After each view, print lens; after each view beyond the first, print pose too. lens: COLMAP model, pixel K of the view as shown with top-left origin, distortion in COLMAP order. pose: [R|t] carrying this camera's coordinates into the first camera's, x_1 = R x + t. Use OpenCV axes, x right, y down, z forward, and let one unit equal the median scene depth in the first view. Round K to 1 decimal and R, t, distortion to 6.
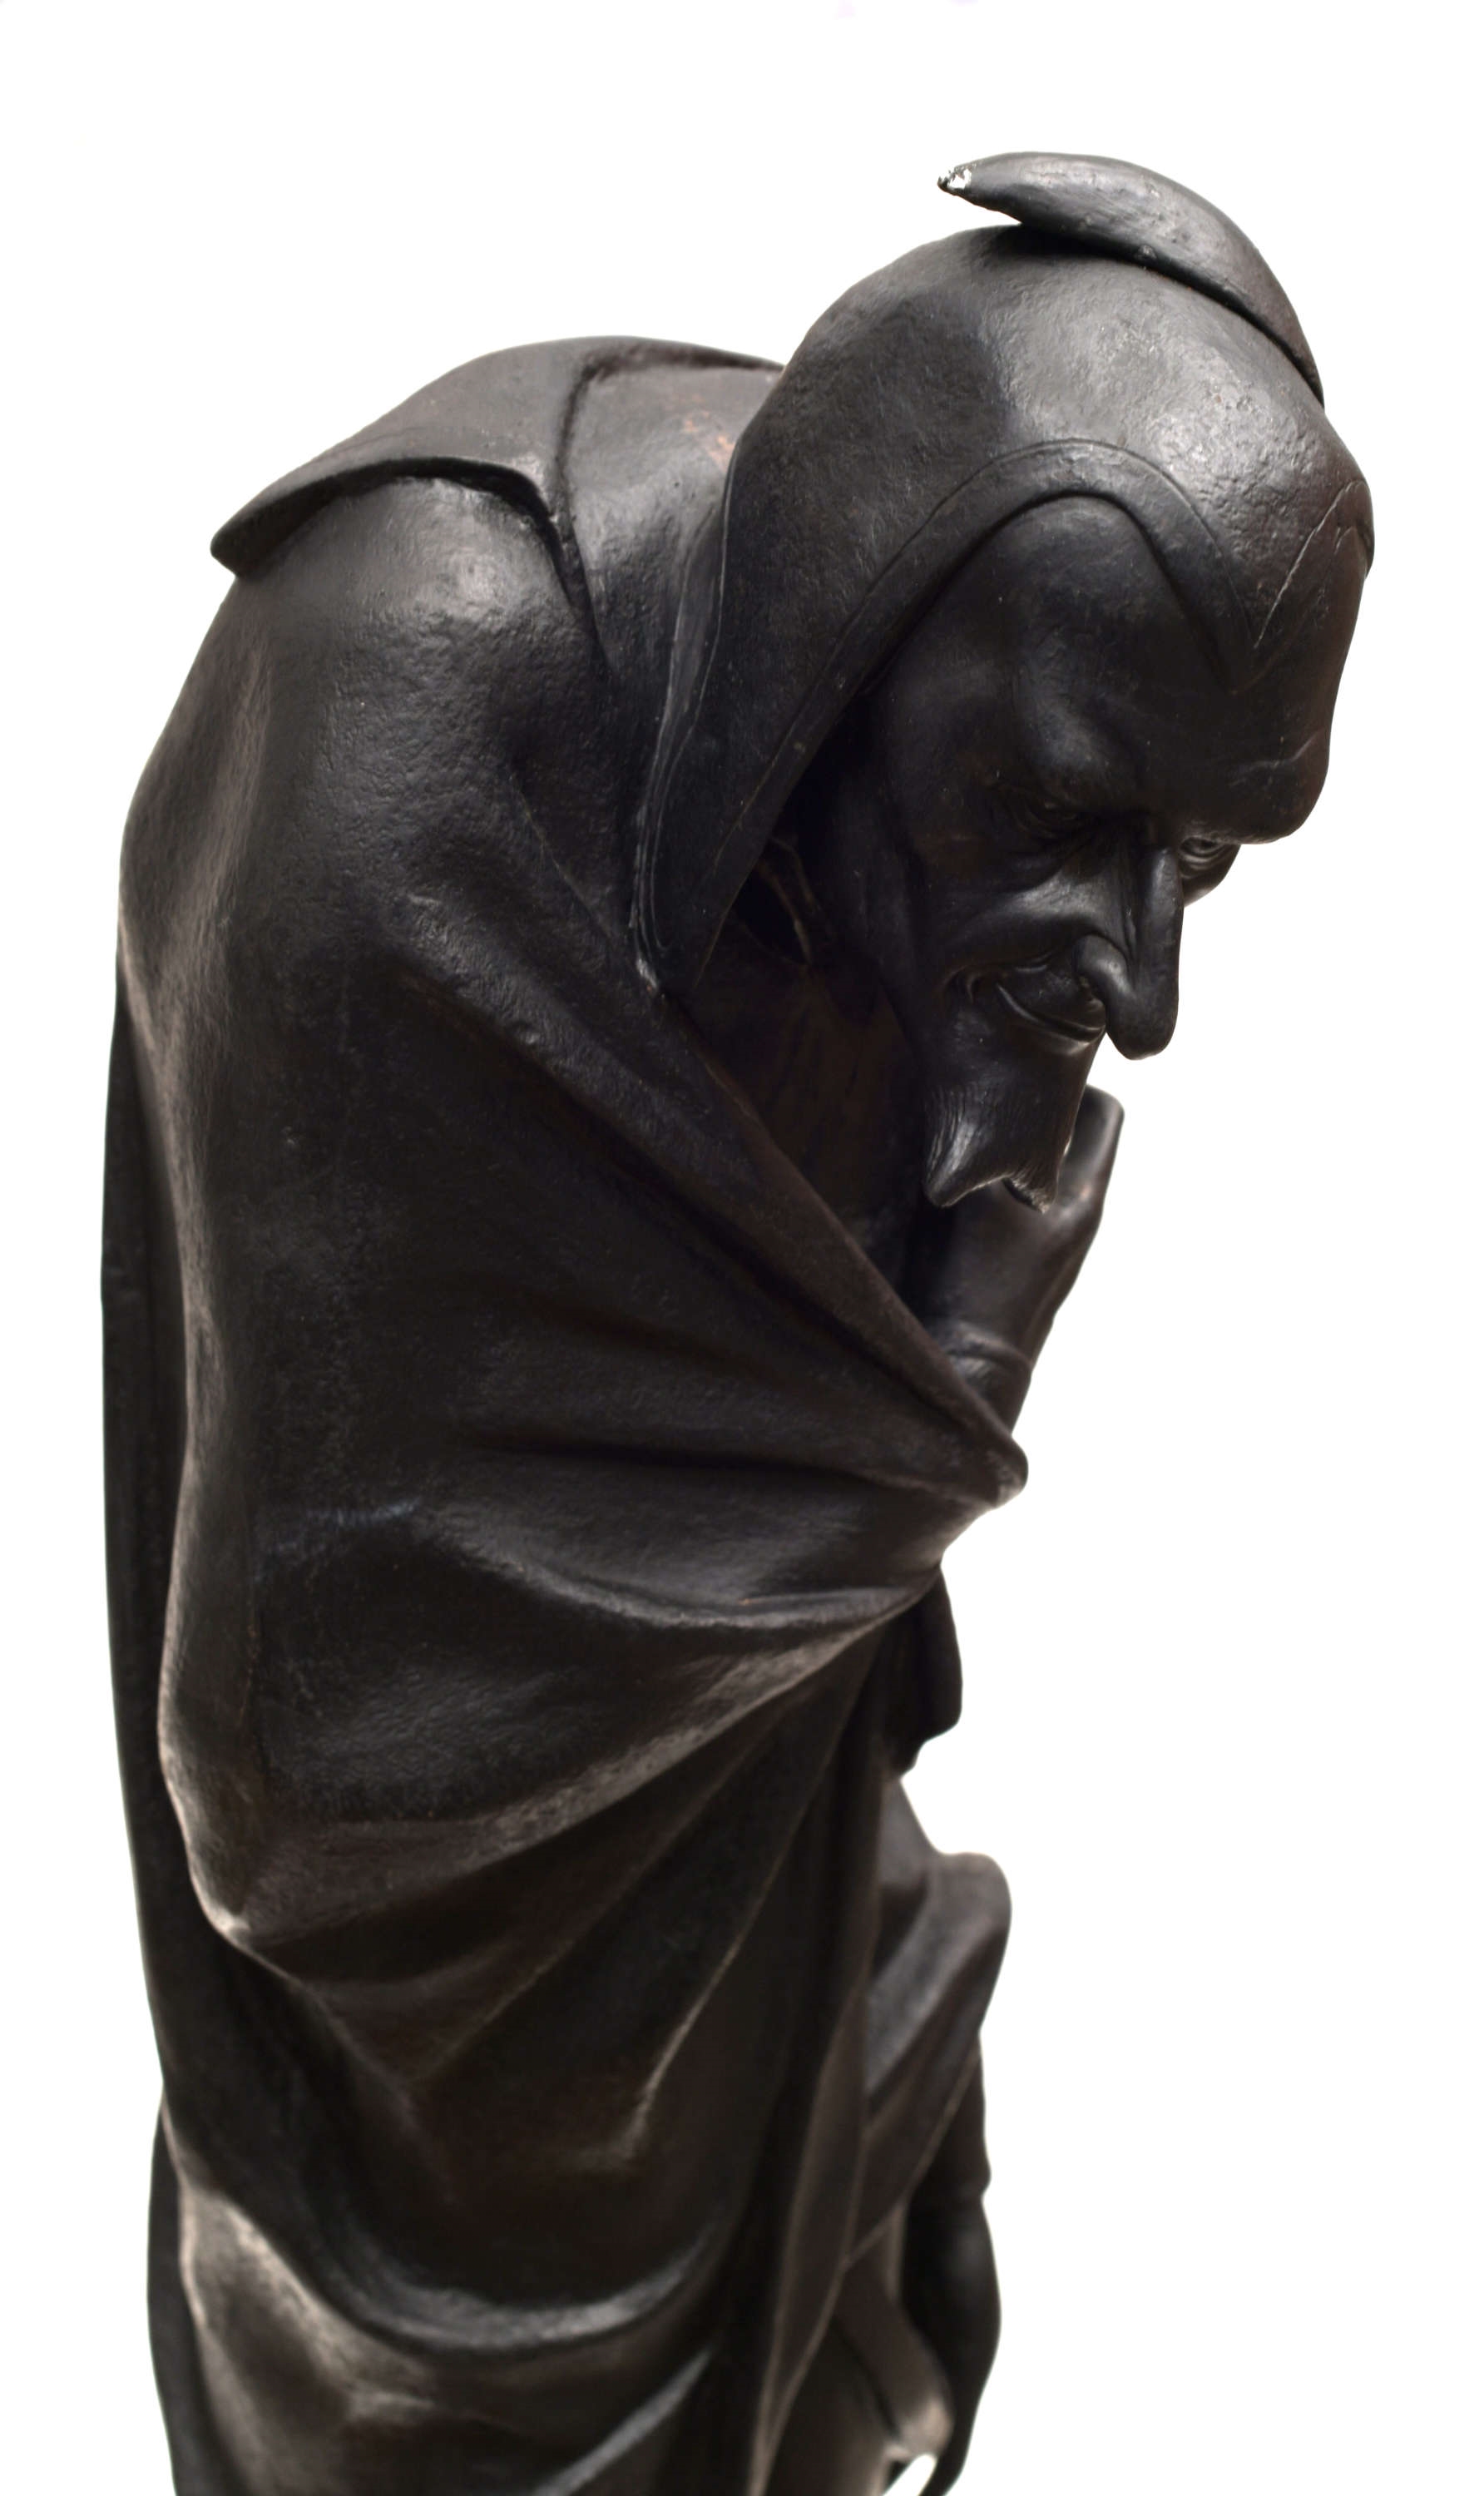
lens RADIAL K [[4690.6, 0, 748.7], [0, 4690.6, 1250.2], [0, 0, 1]] dist [0.042342, 0.000000]
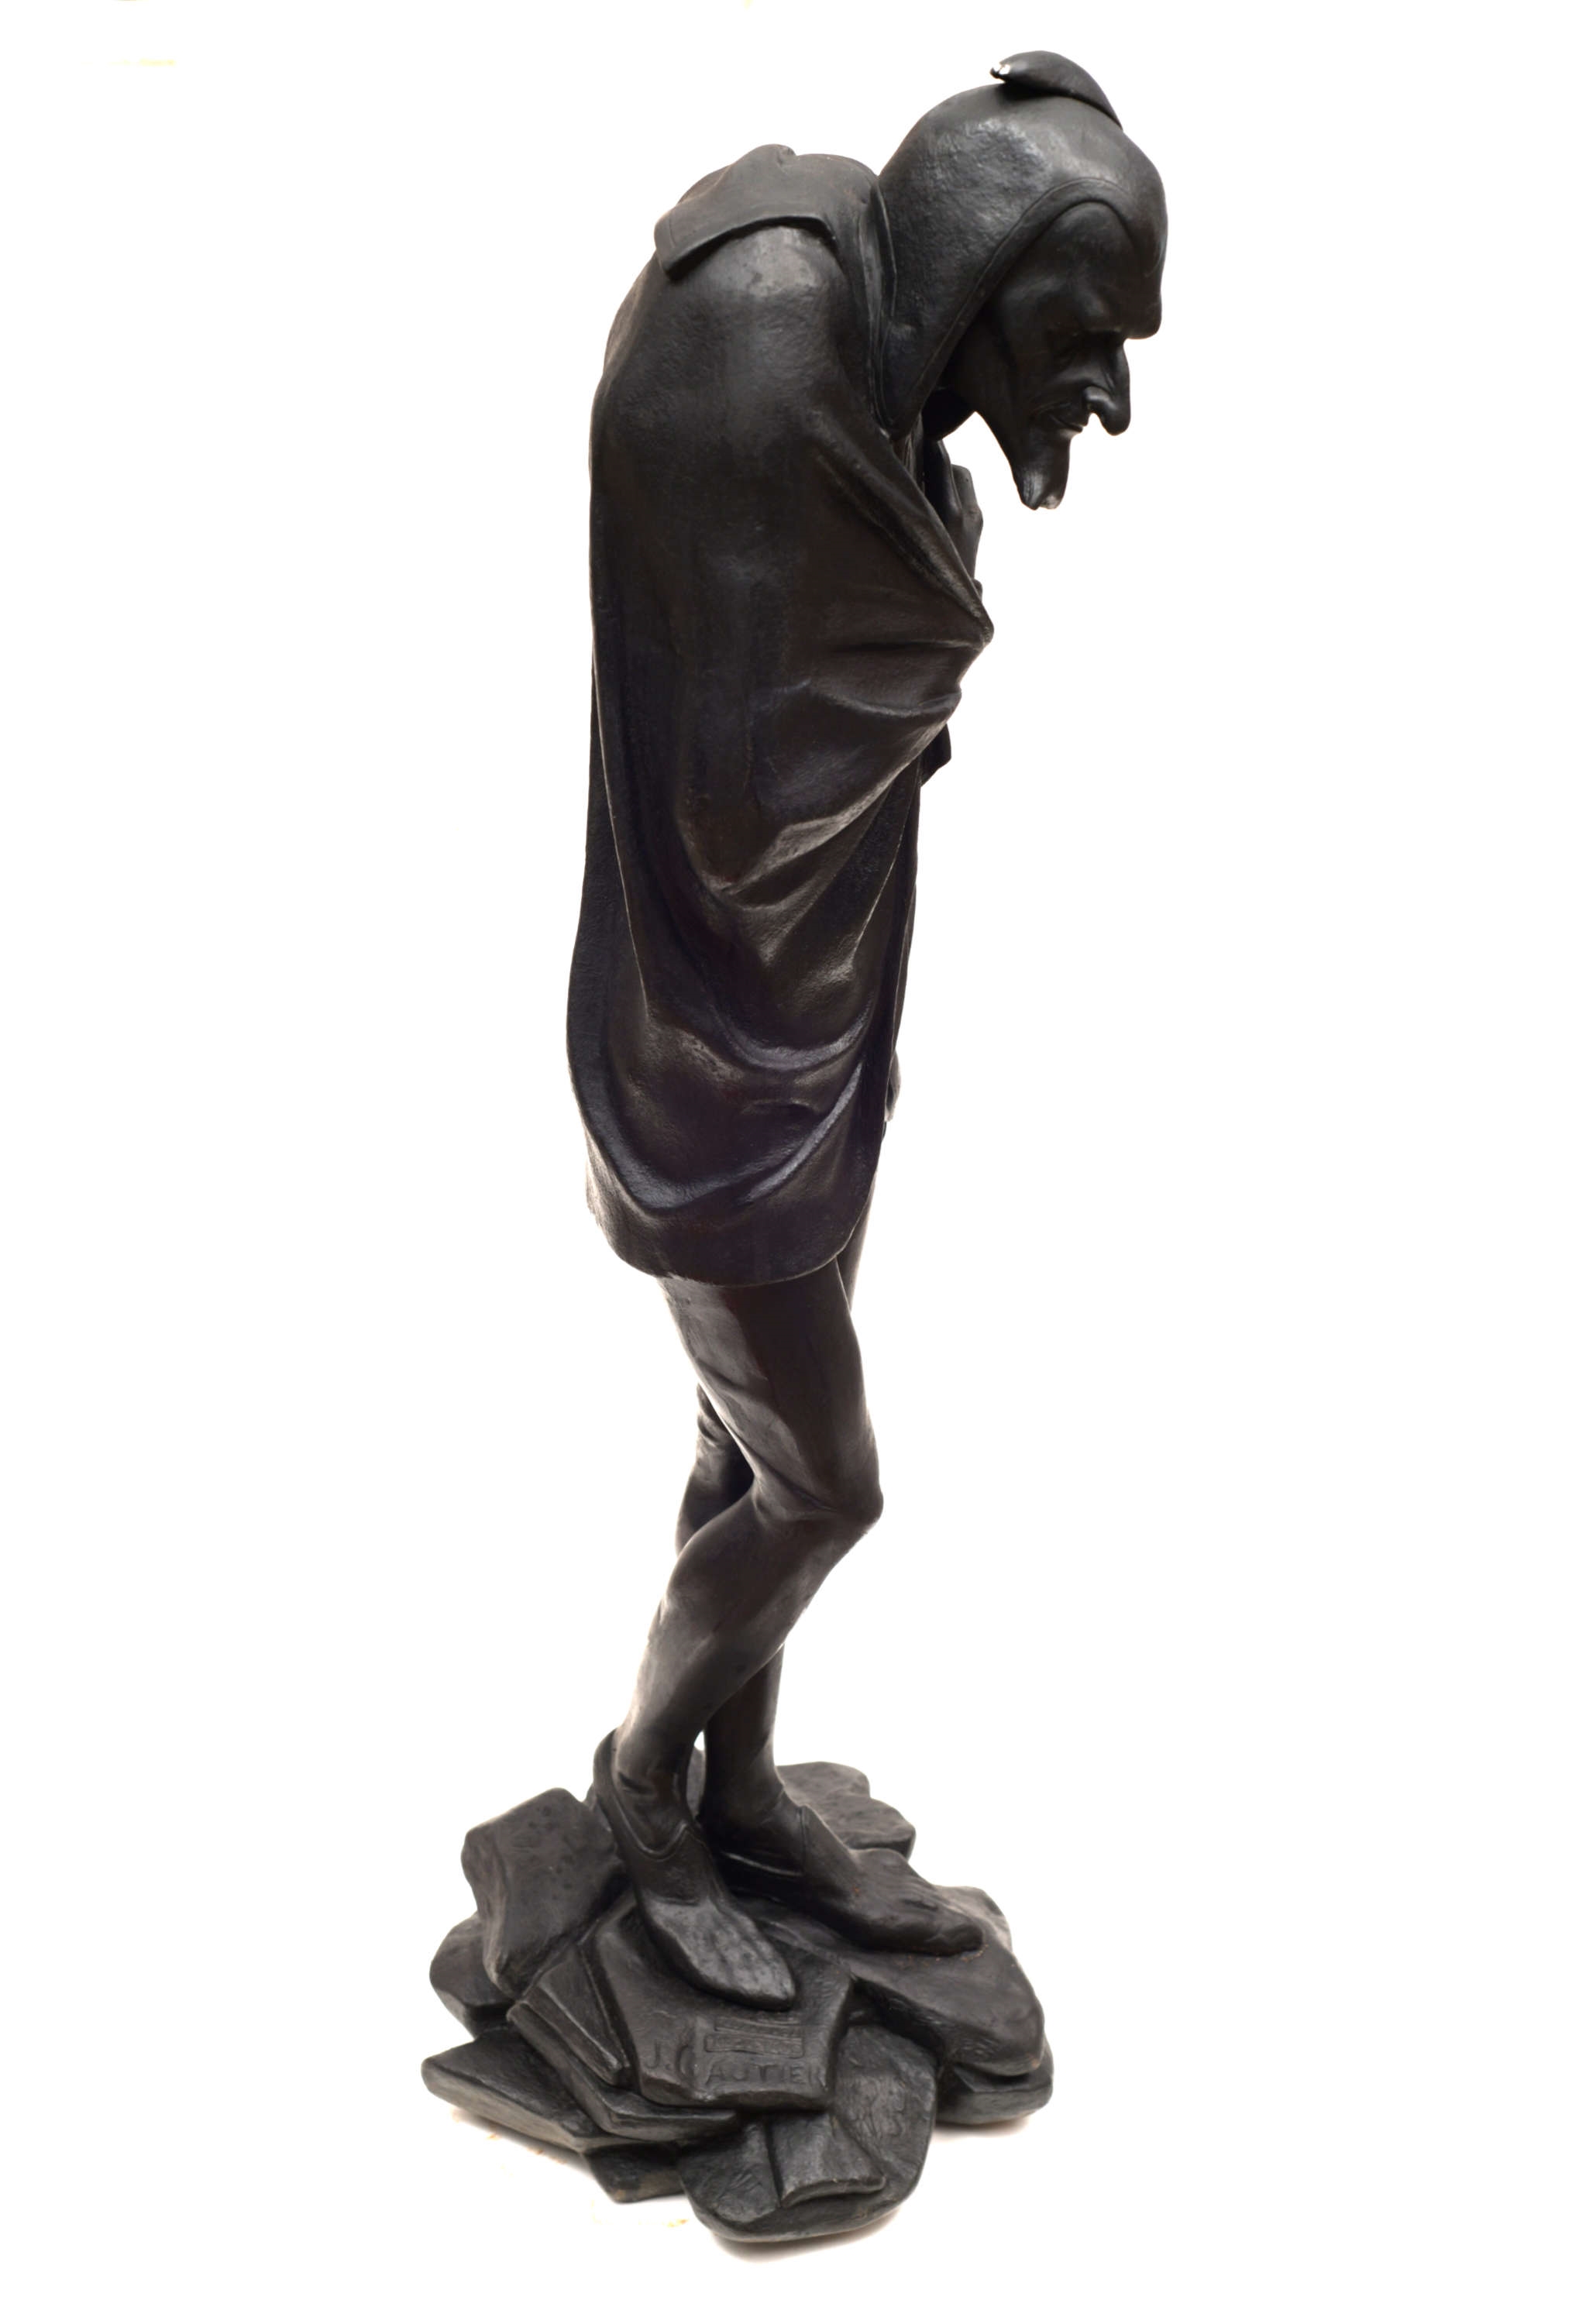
lens RADIAL K [[3314.0, 0, 780.6], [0, 3314.0, 1163.2], [0, 0, 1]] dist [0.080544, 0.000000]
pose [[0.927571, -0.209611, 0.309314, -0.675955], [0.160797, 0.971180, 0.175936, -0.005446], [-0.337278, -0.113457, 0.934543, -0.588596]]
